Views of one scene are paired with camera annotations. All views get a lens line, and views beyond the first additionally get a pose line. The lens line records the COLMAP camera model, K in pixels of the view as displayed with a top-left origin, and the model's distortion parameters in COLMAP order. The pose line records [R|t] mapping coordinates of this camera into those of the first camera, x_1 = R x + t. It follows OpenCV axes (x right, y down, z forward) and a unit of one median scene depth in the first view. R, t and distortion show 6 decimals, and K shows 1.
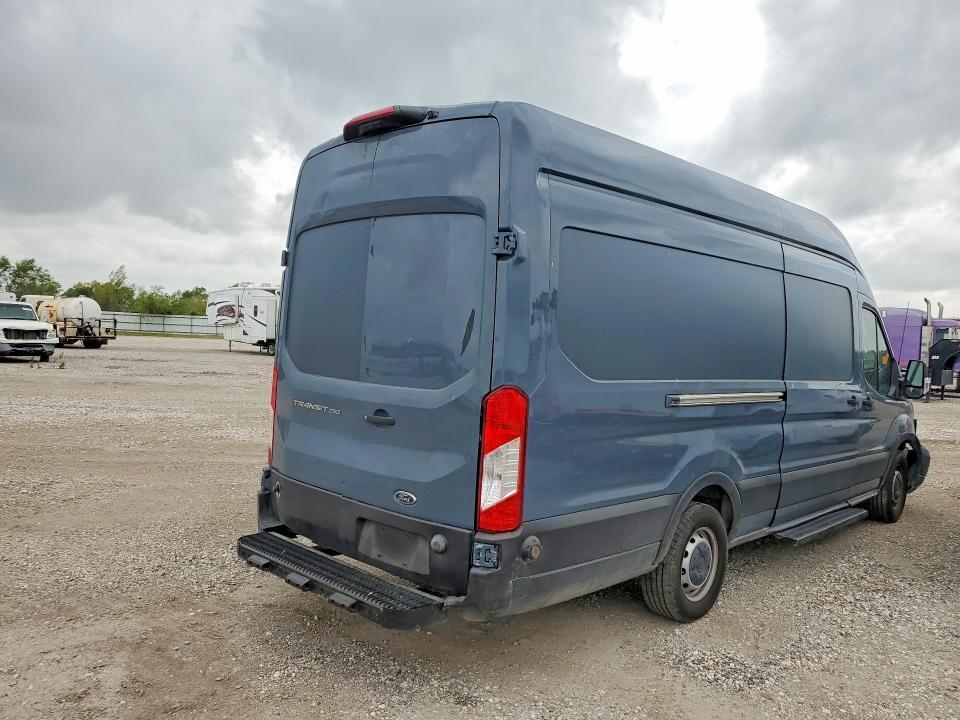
lens RADIAL K [[816.3, 0, 458.2], [0, 816.3, 374.1], [0, 0, 1]] dist [0.028047, -0.003555]
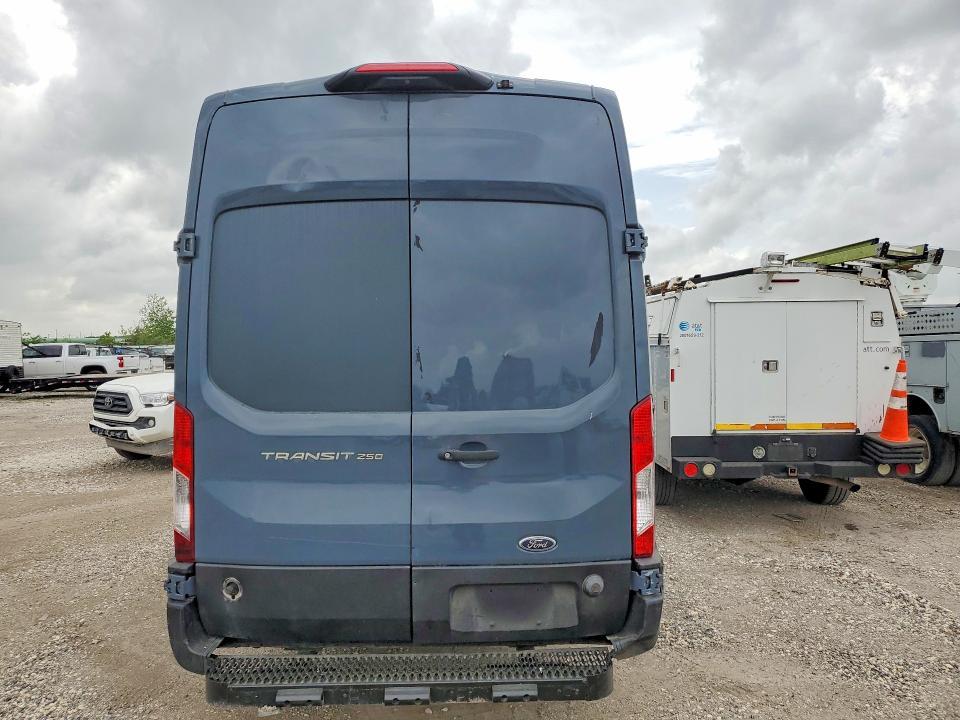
lens RADIAL K [[812.2, 0, 480.0], [0, 812.2, 360.0], [0, 0, 1]] dist [0.003908, -0.001185]
pose [[0.670809, -0.061525, 0.739074, -0.681294], [0.078726, 0.996830, 0.011527, -0.046031], [-0.737440, 0.050452, 0.673526, 0.468060]]
